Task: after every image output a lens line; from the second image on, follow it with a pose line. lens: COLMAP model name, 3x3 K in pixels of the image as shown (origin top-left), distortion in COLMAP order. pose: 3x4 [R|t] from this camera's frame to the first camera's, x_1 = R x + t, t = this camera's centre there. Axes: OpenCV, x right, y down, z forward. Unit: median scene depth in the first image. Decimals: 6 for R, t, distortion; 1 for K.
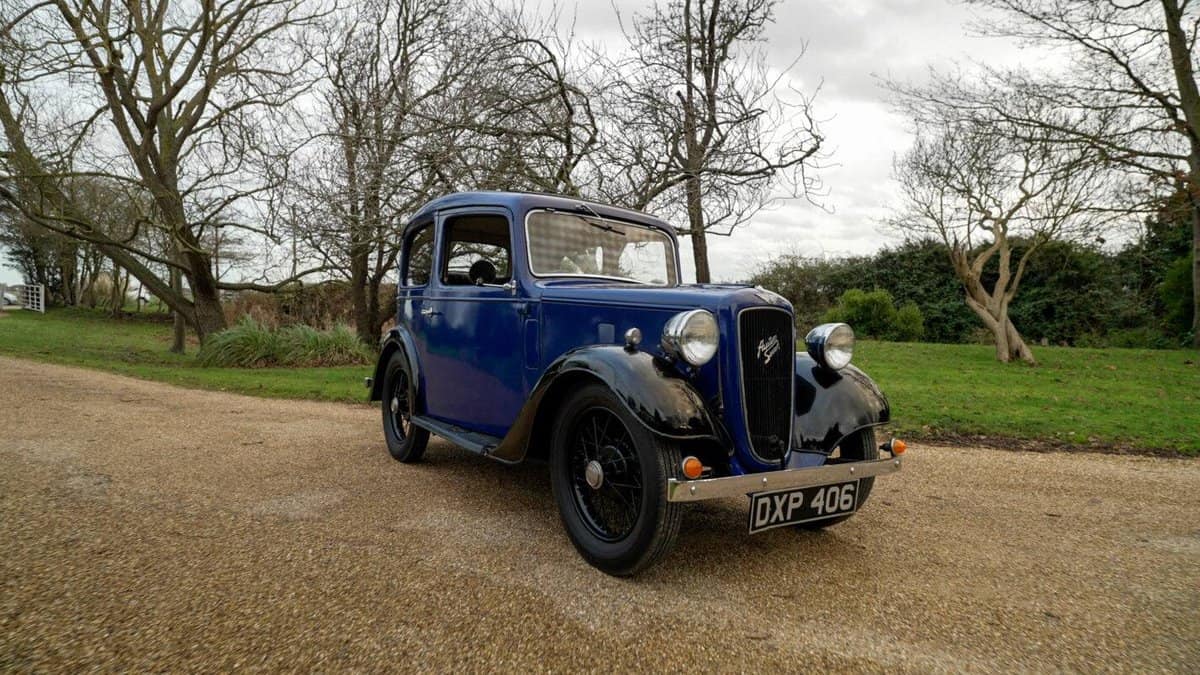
lens RADIAL K [[647.7, 0, 595.4], [0, 647.7, 334.3], [0, 0, 1]] dist [-0.005550, 0.001750]
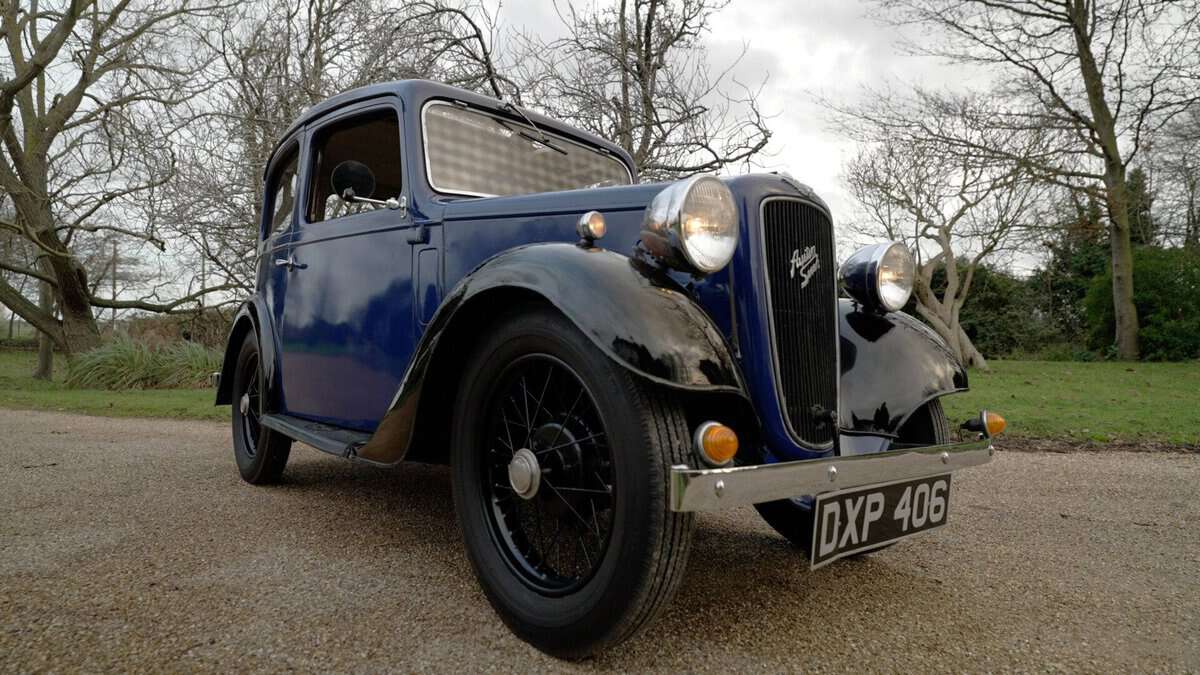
lens RADIAL K [[647.7, 0, 597.9], [0, 647.7, 334.0], [0, 0, 1]] dist [-0.005550, 0.001750]
pose [[0.994176, -0.003877, 0.107700, 0.000497], [0.009155, 0.998779, -0.048554, 0.032057], [-0.107381, 0.049258, 0.992997, 0.111504]]
